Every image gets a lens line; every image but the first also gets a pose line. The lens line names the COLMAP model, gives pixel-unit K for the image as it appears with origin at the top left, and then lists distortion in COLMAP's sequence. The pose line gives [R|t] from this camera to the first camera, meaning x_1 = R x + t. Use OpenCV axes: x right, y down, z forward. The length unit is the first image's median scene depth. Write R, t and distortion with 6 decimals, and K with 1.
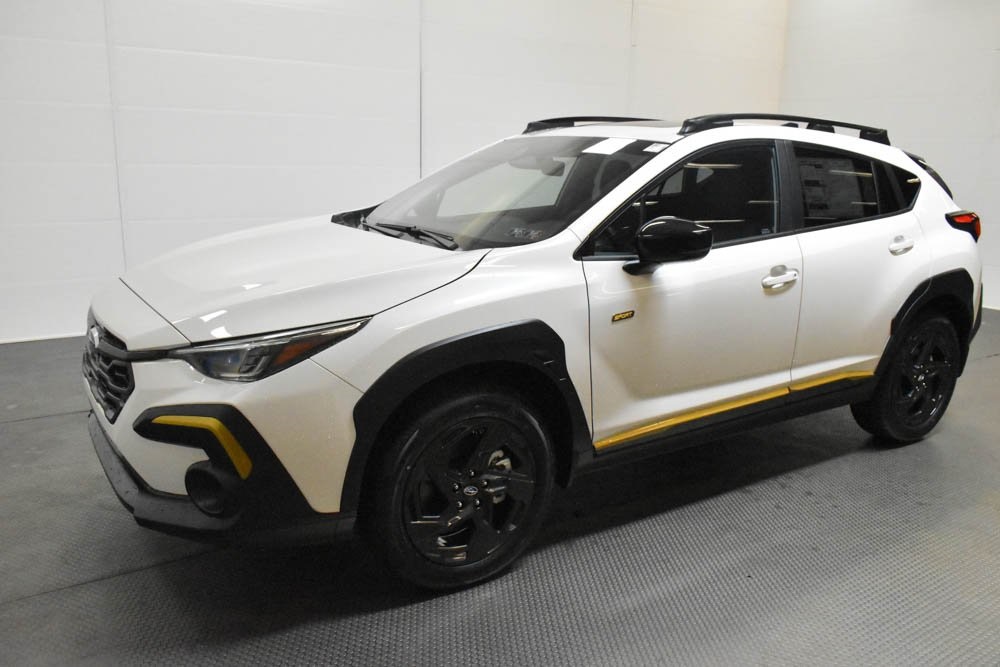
lens RADIAL K [[783.6, 0, 500.0], [0, 783.6, 333.5], [0, 0, 1]] dist [-0.000426, 0.003748]
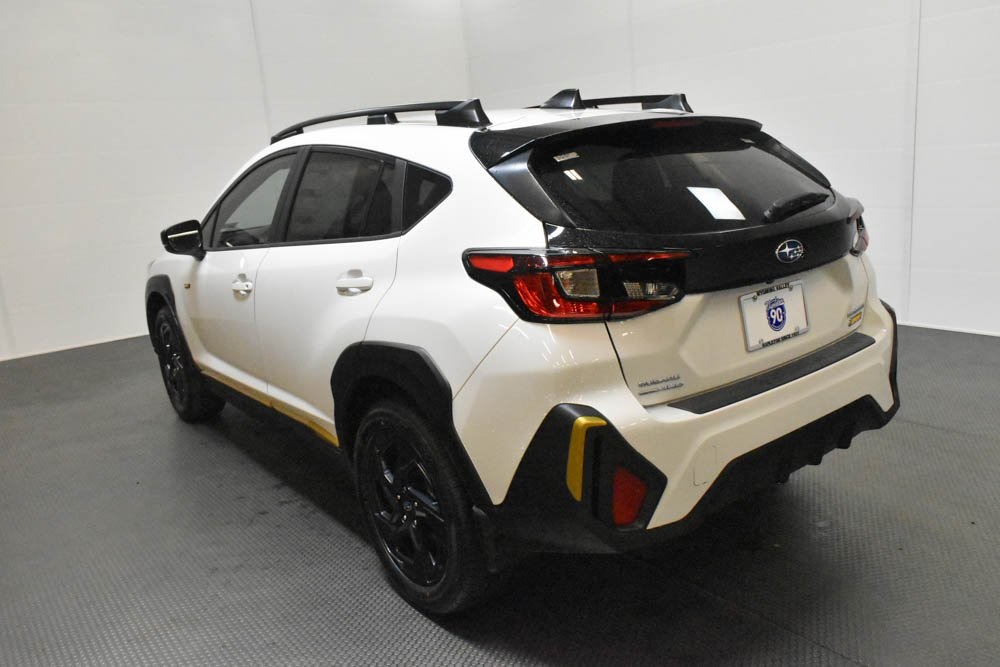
lens RADIAL K [[783.6, 0, 500.0], [0, 783.6, 333.5], [0, 0, 1]] dist [-0.000426, 0.003748]
pose [[0.059474, 0.194426, -0.979112, 1.360109], [-0.157740, 0.970356, 0.183106, -0.243722], [0.985688, 0.143555, 0.088380, 1.215772]]
